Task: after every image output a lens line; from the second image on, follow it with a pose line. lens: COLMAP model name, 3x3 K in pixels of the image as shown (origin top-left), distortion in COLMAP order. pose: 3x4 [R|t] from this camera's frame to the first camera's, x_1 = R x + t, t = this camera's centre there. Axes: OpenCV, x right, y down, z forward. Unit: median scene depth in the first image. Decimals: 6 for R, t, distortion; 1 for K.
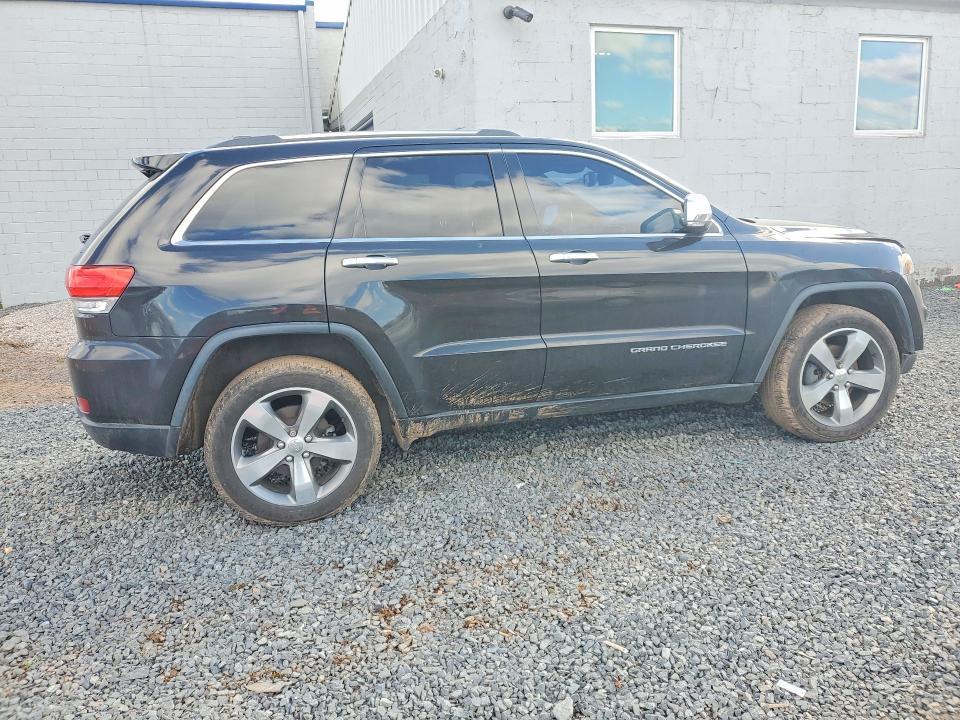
lens RADIAL K [[770.0, 0, 480.0], [0, 770.0, 360.0], [0, 0, 1]] dist [0.128864, -0.147742]
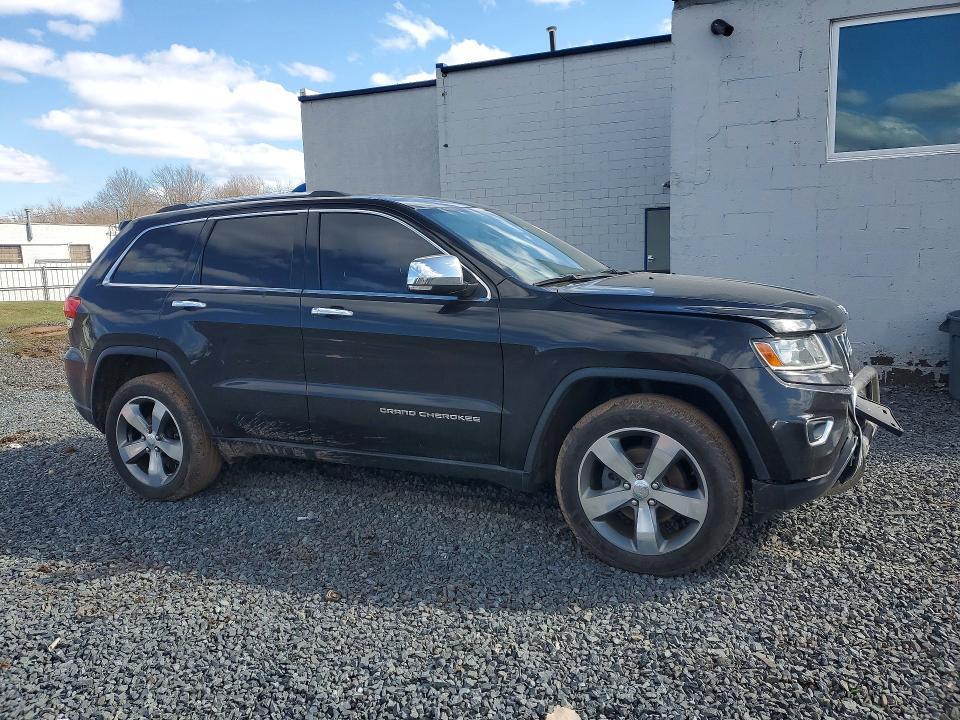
lens RADIAL K [[870.1, 0, 480.0], [0, 870.1, 360.0], [0, 0, 1]] dist [0.052353, -0.004538]
pose [[0.710898, 0.107538, -0.695024, 0.355063], [-0.135016, 0.990727, 0.015192, -0.036921], [0.690213, 0.083039, 0.718826, 0.096926]]
